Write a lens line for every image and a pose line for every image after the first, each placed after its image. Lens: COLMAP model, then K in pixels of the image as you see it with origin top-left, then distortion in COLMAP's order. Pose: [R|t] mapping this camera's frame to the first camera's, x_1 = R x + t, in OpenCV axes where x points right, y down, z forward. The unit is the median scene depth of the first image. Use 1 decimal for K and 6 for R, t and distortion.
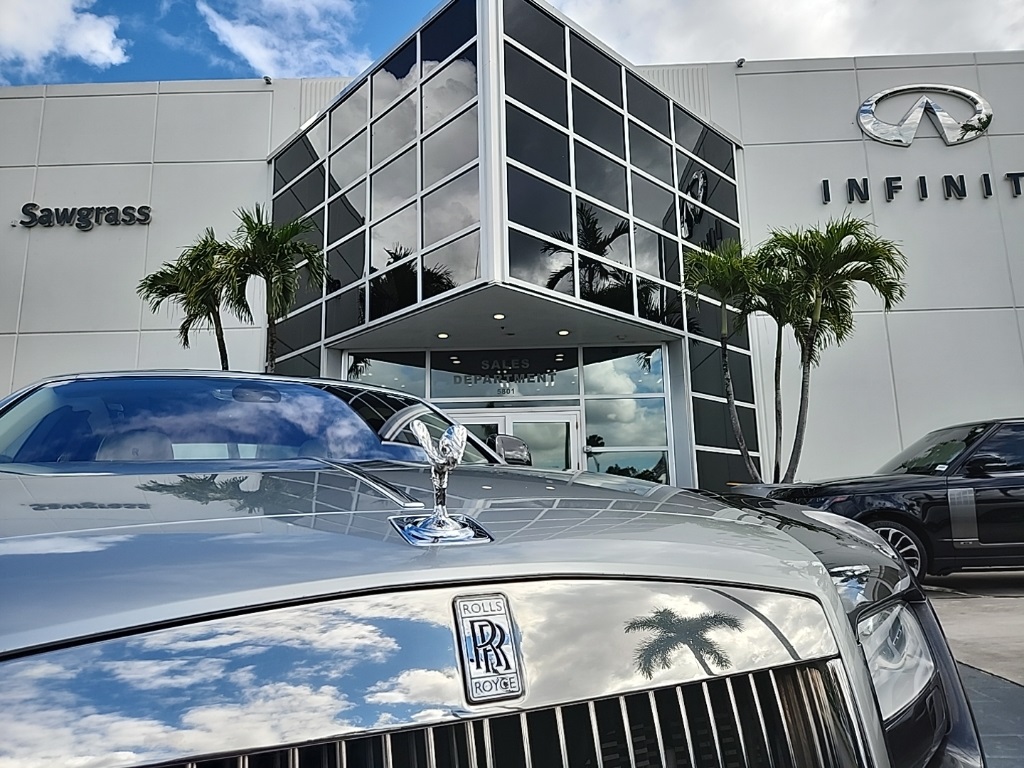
lens RADIAL K [[690.8, 0, 510.1], [0, 690.8, 384.8], [0, 0, 1]] dist [0.083590, -0.078942]
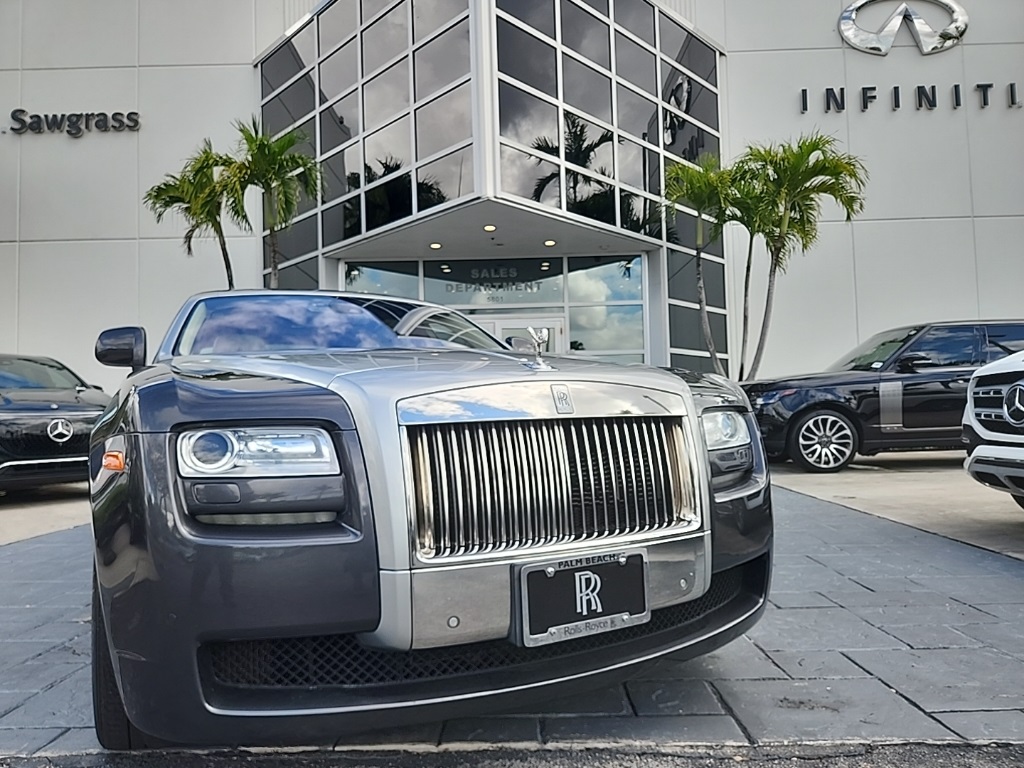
lens RADIAL K [[697.4, 0, 508.9], [0, 697.4, 386.2], [0, 0, 1]] dist [0.070733, -0.069440]
pose [[0.999619, -0.005140, 0.027129, -0.014495], [0.001381, 0.990598, 0.136795, -0.004509], [-0.027577, -0.136705, 0.990228, -0.084012]]
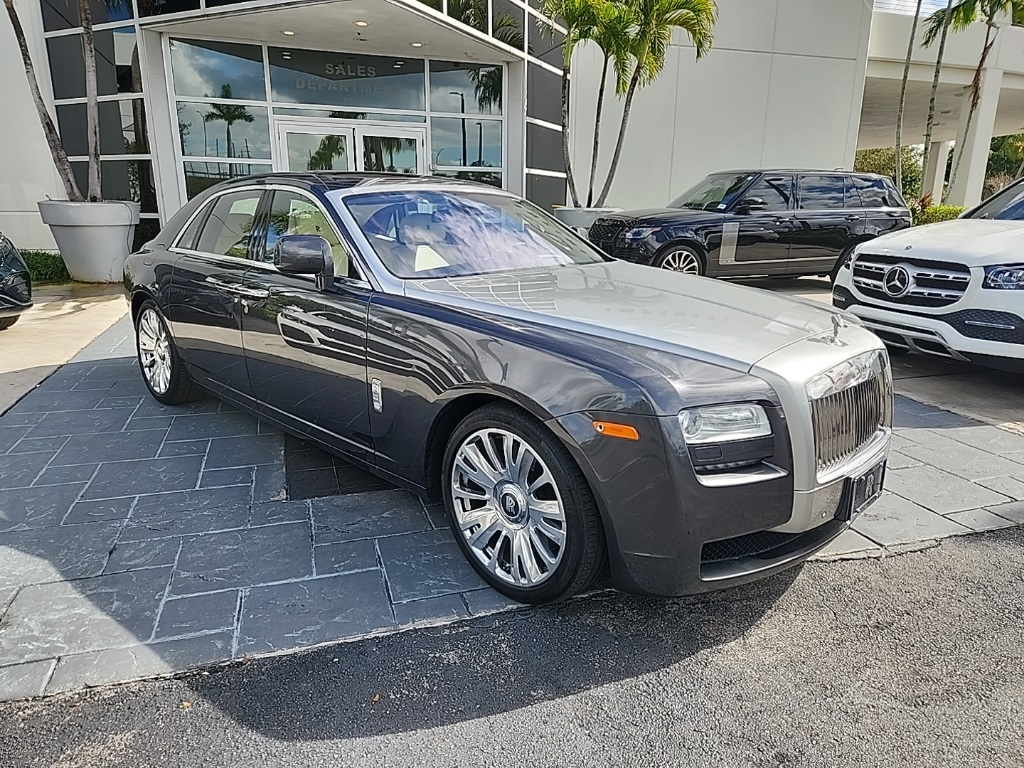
lens RADIAL K [[697.4, 0, 508.9], [0, 697.4, 386.2], [0, 0, 1]] dist [0.070733, -0.069440]
pose [[0.932984, -0.065094, 0.353982, -0.173285], [-0.093072, 0.906422, 0.411991, -0.055671], [-0.347675, -0.417327, 0.839619, -0.092622]]
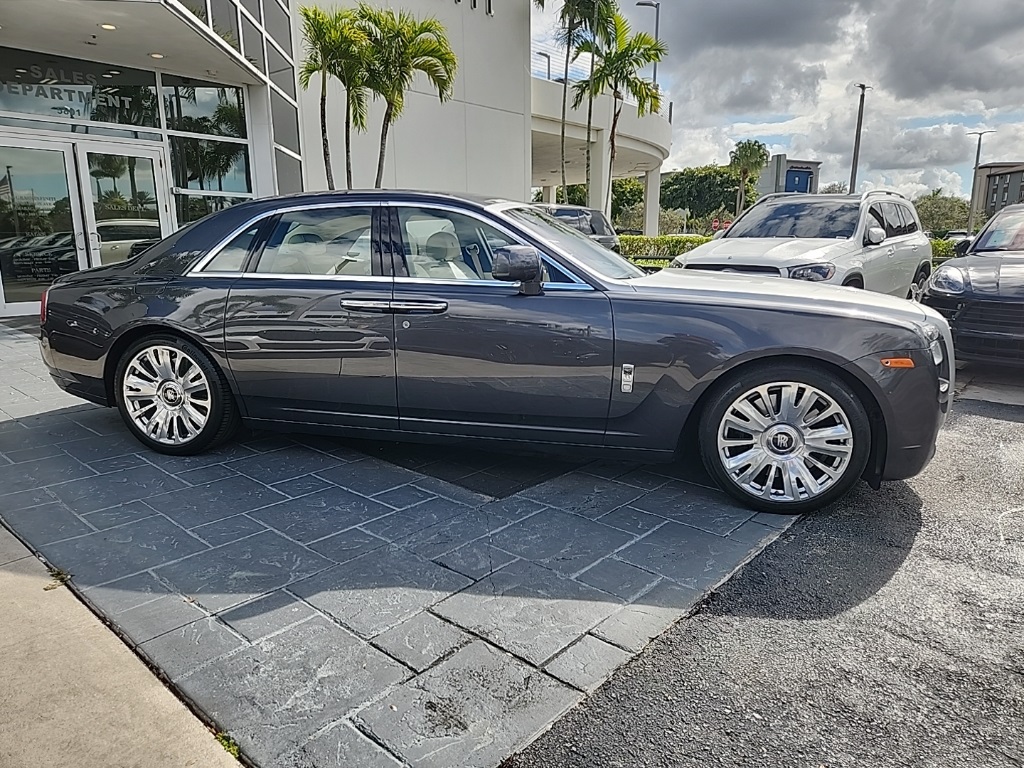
lens RADIAL K [[690.0, 0, 532.9], [0, 690.0, 381.1], [0, 0, 1]] dist [0.091592, -0.063560]
pose [[0.613451, -0.141576, 0.776939, -0.356031], [-0.159114, 0.941468, 0.297189, -0.026847], [-0.773538, -0.305933, 0.555017, -0.006829]]
